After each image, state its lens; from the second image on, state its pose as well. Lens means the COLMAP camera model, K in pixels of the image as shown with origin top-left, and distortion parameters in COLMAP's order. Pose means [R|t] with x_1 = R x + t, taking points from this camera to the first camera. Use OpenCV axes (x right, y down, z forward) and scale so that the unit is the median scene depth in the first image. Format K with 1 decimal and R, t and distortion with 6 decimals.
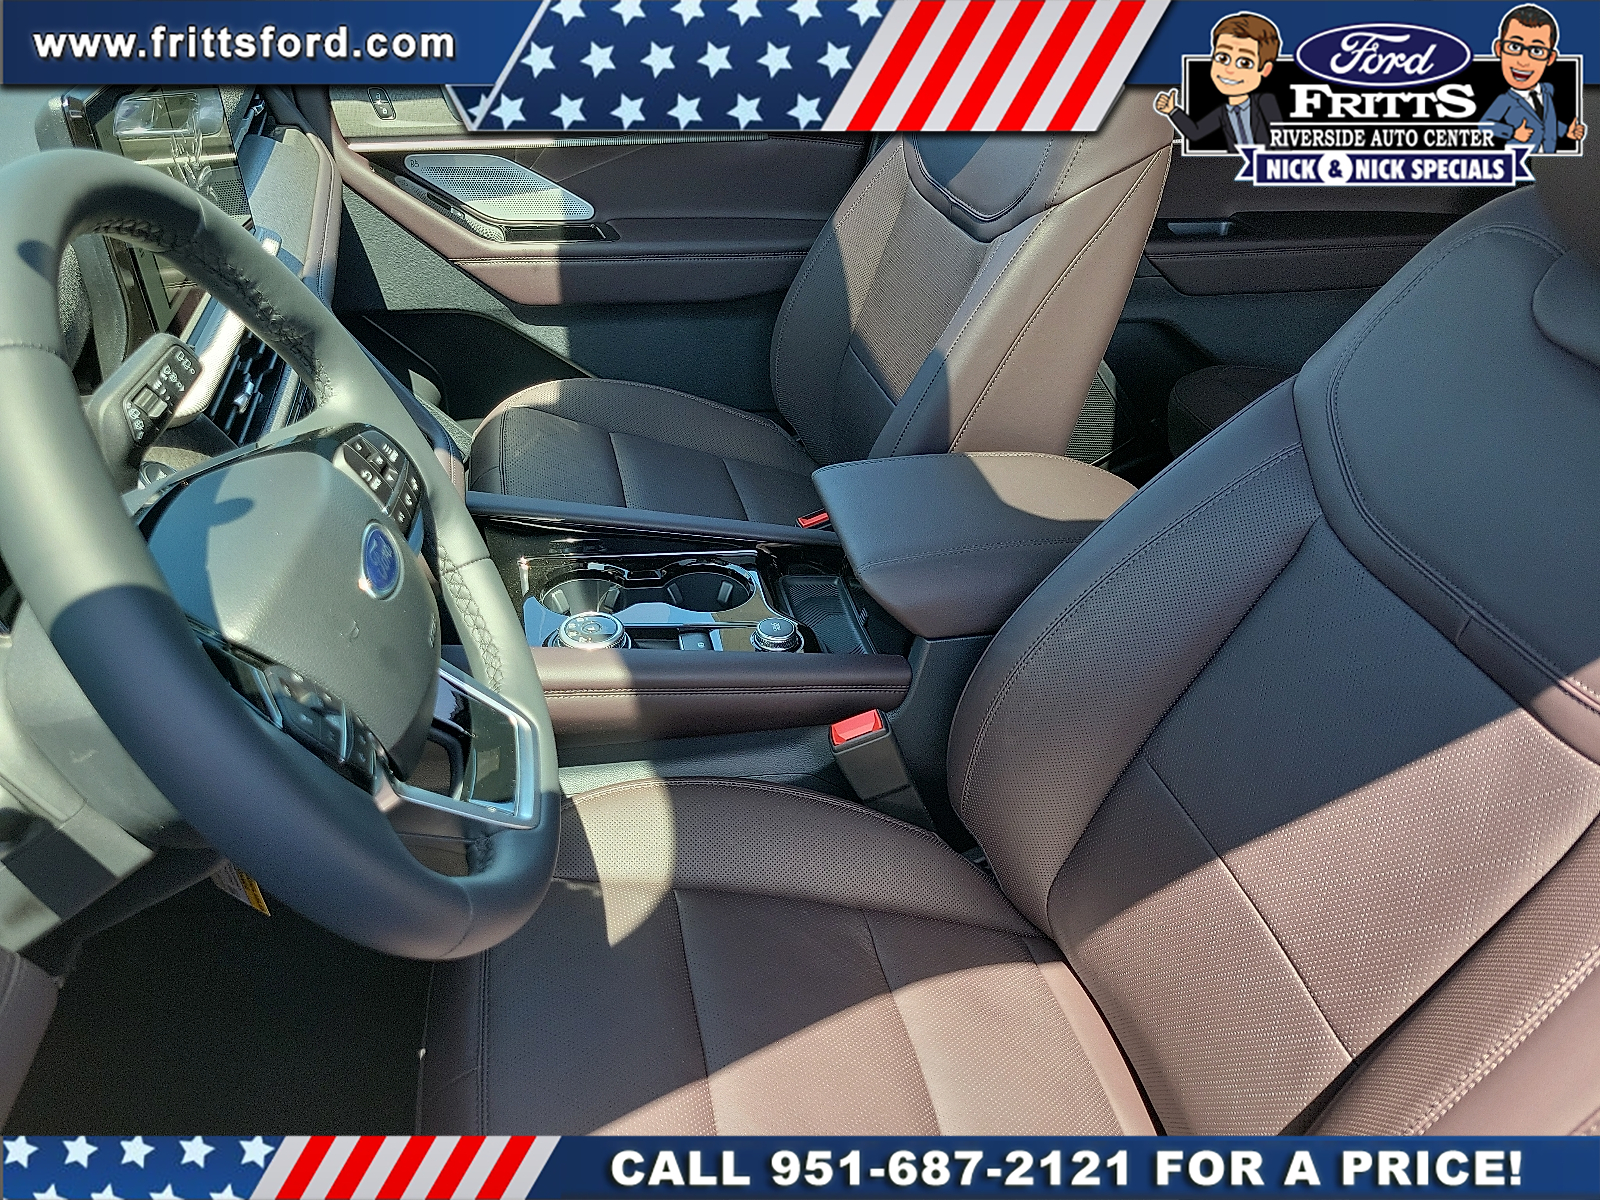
lens RADIAL K [[1216.5, 0, 799.8], [0, 1216.5, 583.2], [0, 0, 1]] dist [0.023568, -0.021899]
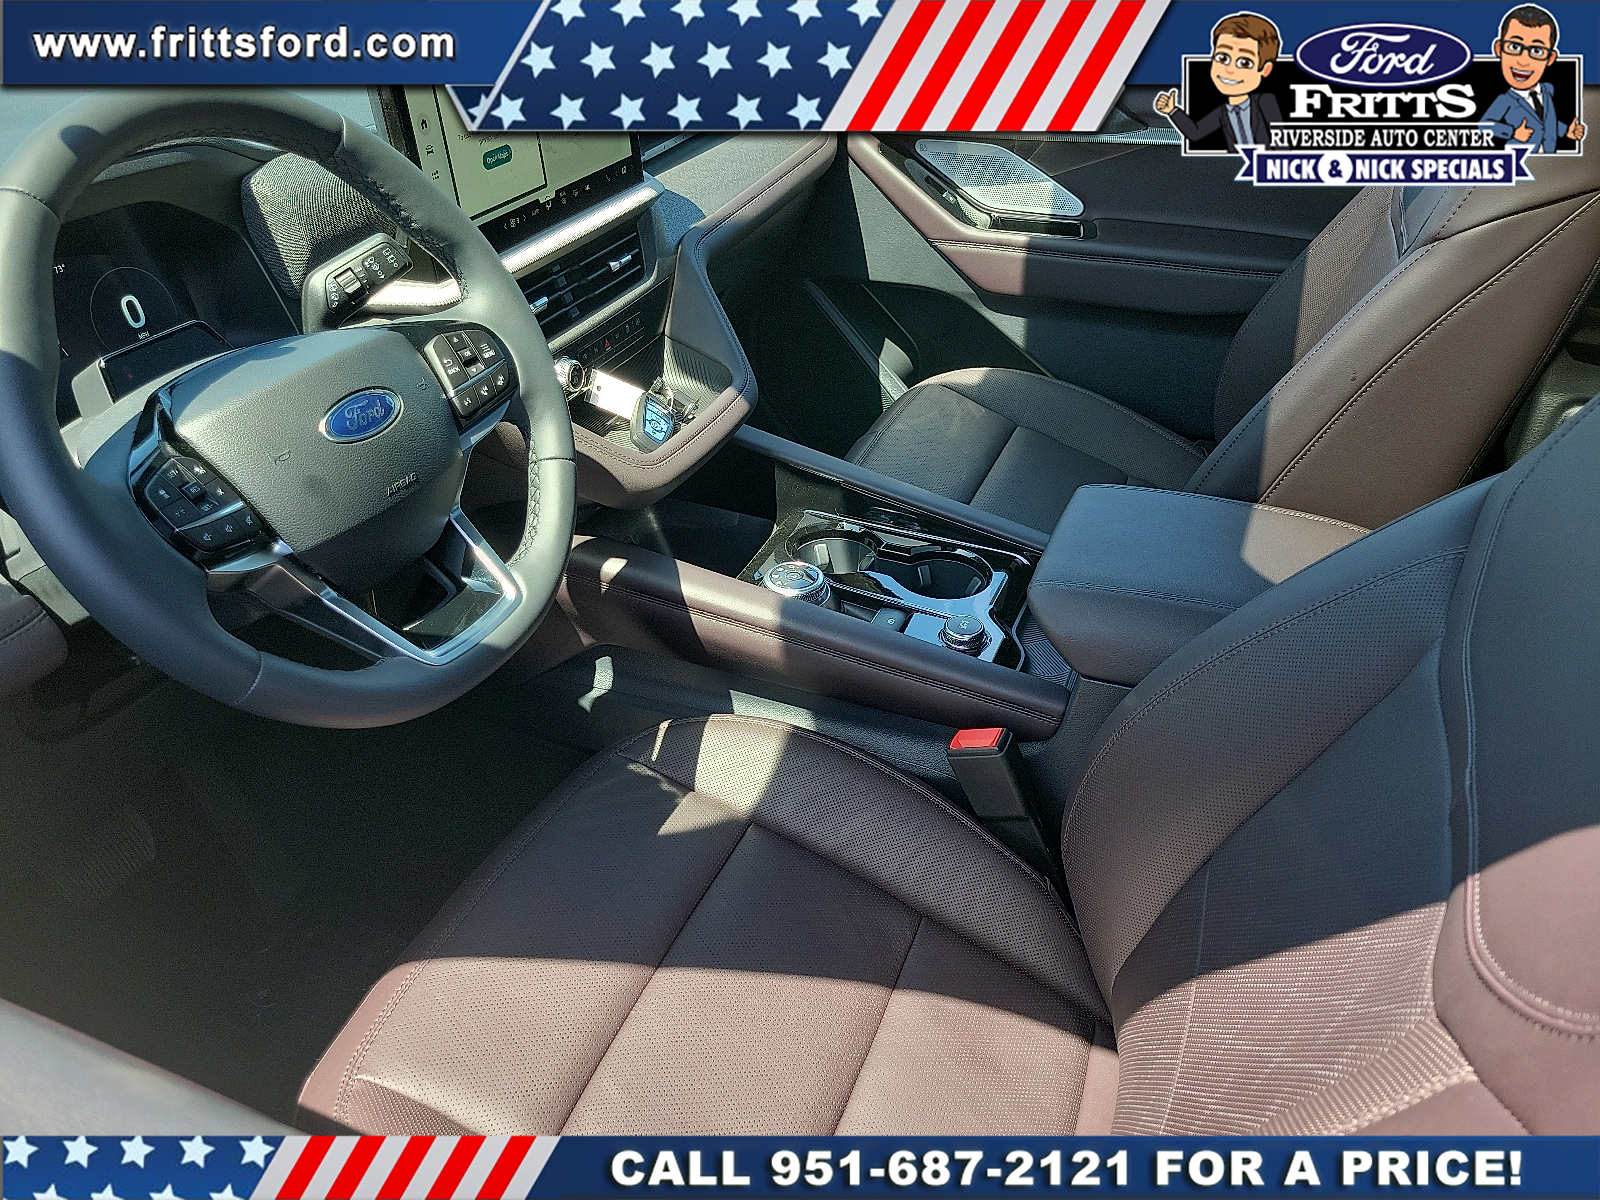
lens RADIAL K [[1216.5, 0, 798.8], [0, 1216.5, 616.9], [0, 0, 1]] dist [0.023568, -0.021899]
pose [[0.815748, 0.269306, -0.511889, 0.251165], [-0.259201, 0.961363, 0.092711, -0.018200], [0.517079, 0.057053, 0.854034, 0.053392]]
